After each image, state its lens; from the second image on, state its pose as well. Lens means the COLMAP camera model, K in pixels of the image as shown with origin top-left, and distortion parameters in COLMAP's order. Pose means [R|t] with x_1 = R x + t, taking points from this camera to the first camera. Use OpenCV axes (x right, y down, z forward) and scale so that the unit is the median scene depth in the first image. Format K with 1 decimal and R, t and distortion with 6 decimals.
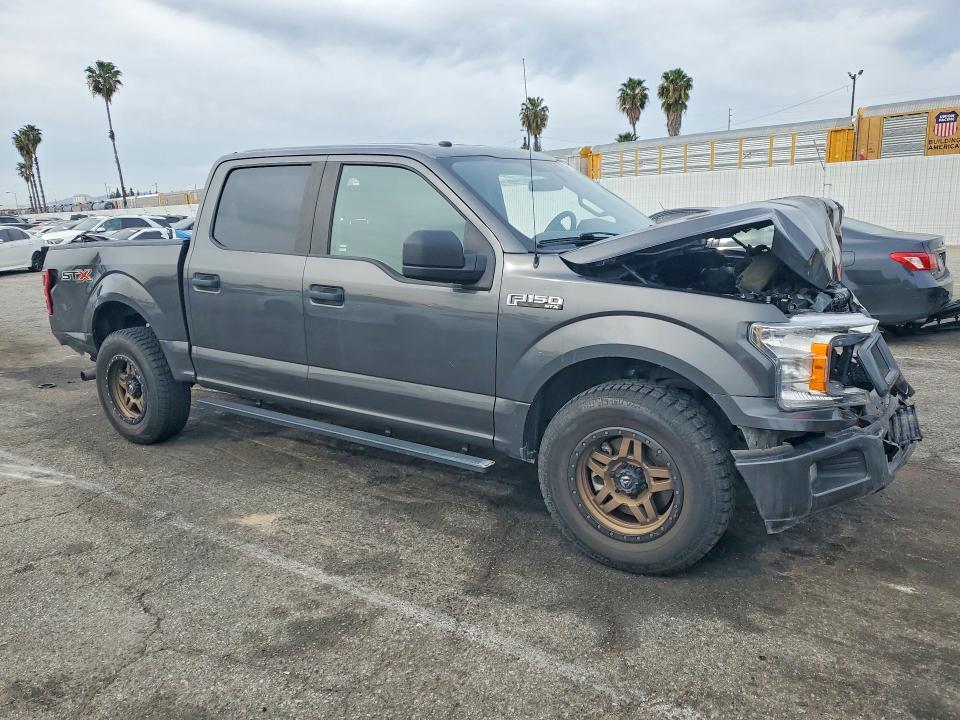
lens RADIAL K [[700.9, 0, 480.0], [0, 700.9, 360.0], [0, 0, 1]] dist [-0.000439, -0.002506]
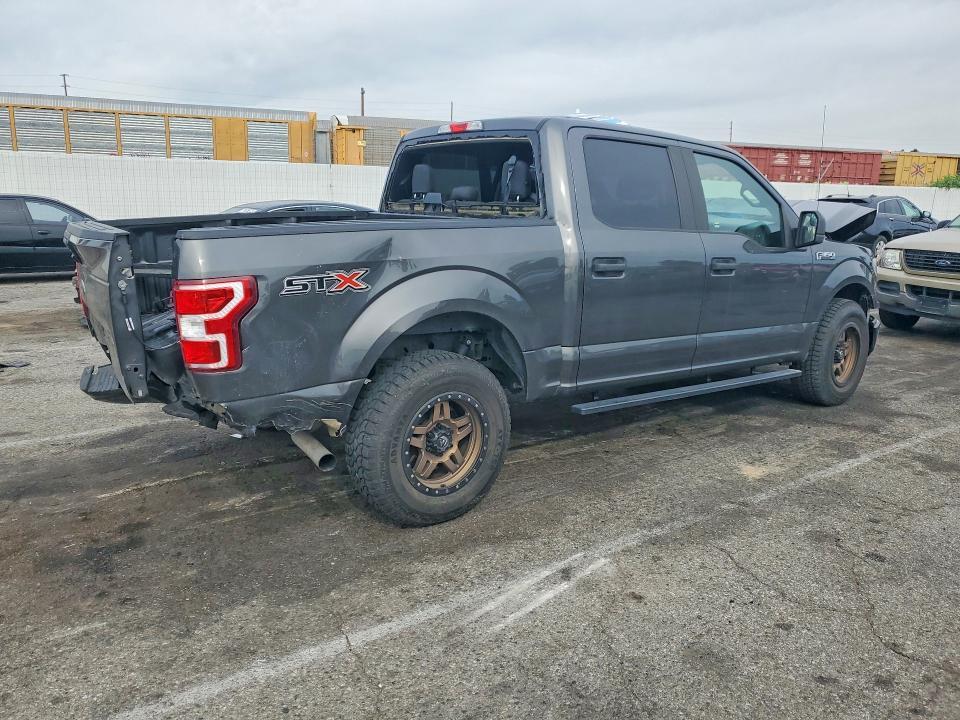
lens RADIAL K [[681.9, 0, 480.0], [0, 681.9, 360.0], [0, 0, 1]] dist [-0.006285, -0.000676]
pose [[0.380684, -0.176556, 0.907693, -1.331069], [0.165414, 0.978772, 0.121008, -0.136970], [-0.909790, 0.104079, 0.401808, 0.876657]]
